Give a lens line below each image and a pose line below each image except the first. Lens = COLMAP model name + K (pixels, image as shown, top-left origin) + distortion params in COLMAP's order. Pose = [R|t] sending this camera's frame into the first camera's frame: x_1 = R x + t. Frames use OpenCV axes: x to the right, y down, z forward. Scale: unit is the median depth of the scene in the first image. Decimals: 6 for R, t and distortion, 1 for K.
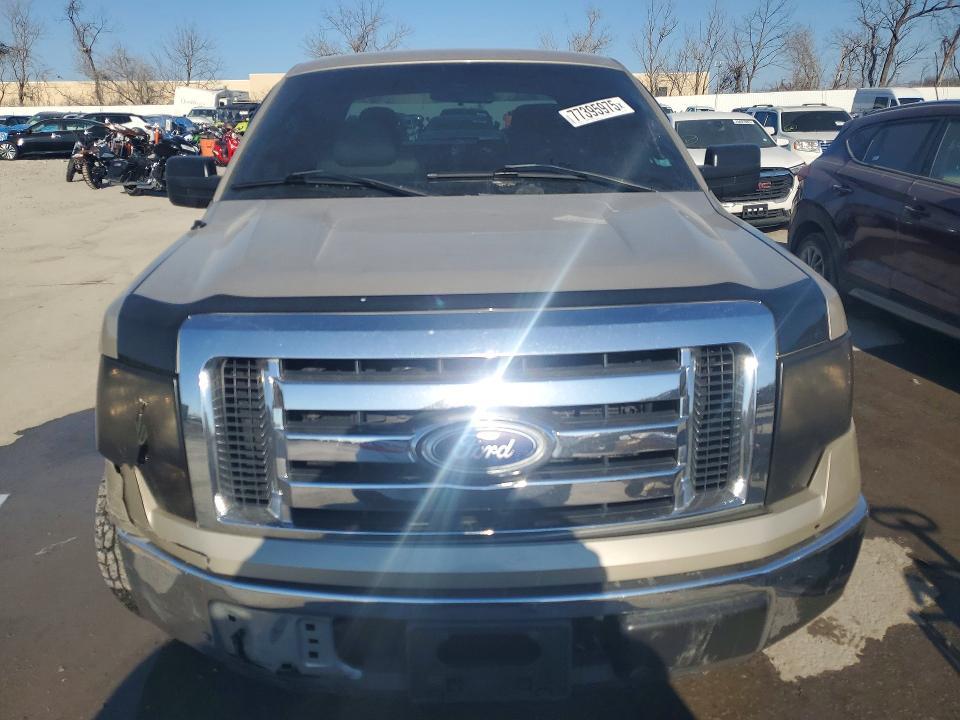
lens RADIAL K [[749.2, 0, 475.1], [0, 749.2, 358.6], [0, 0, 1]] dist [0.072736, -0.060861]
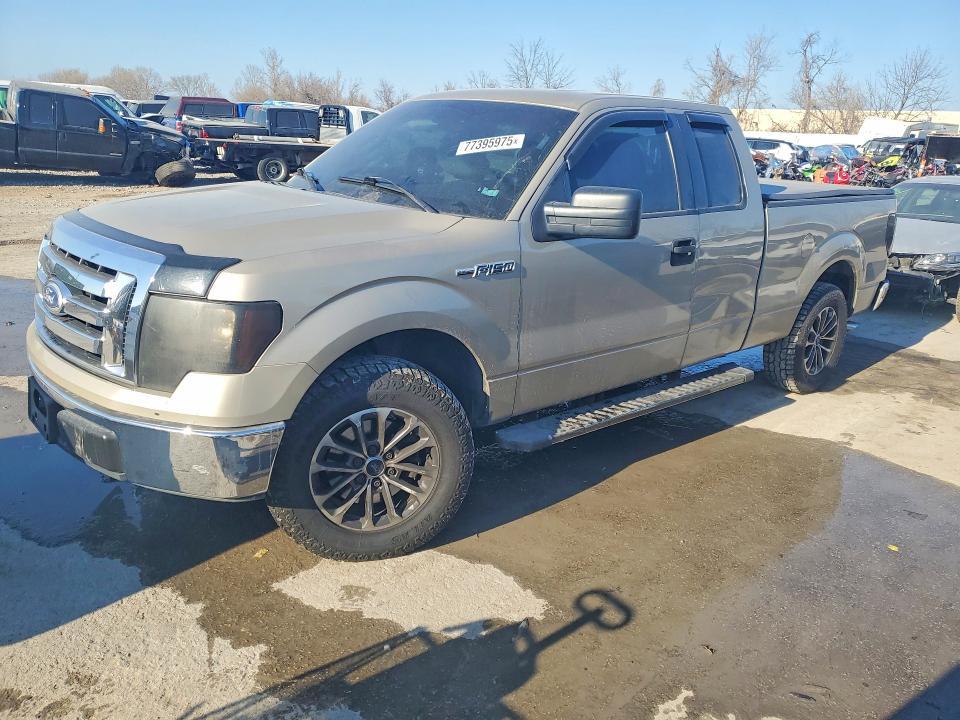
lens RADIAL K [[749.2, 0, 475.1], [0, 749.2, 358.6], [0, 0, 1]] dist [0.072736, -0.060861]
pose [[0.636172, 0.272133, -0.721962, 0.097534], [-0.296256, 0.950160, 0.097097, -0.010543], [0.712403, 0.152115, 0.685086, 0.022513]]
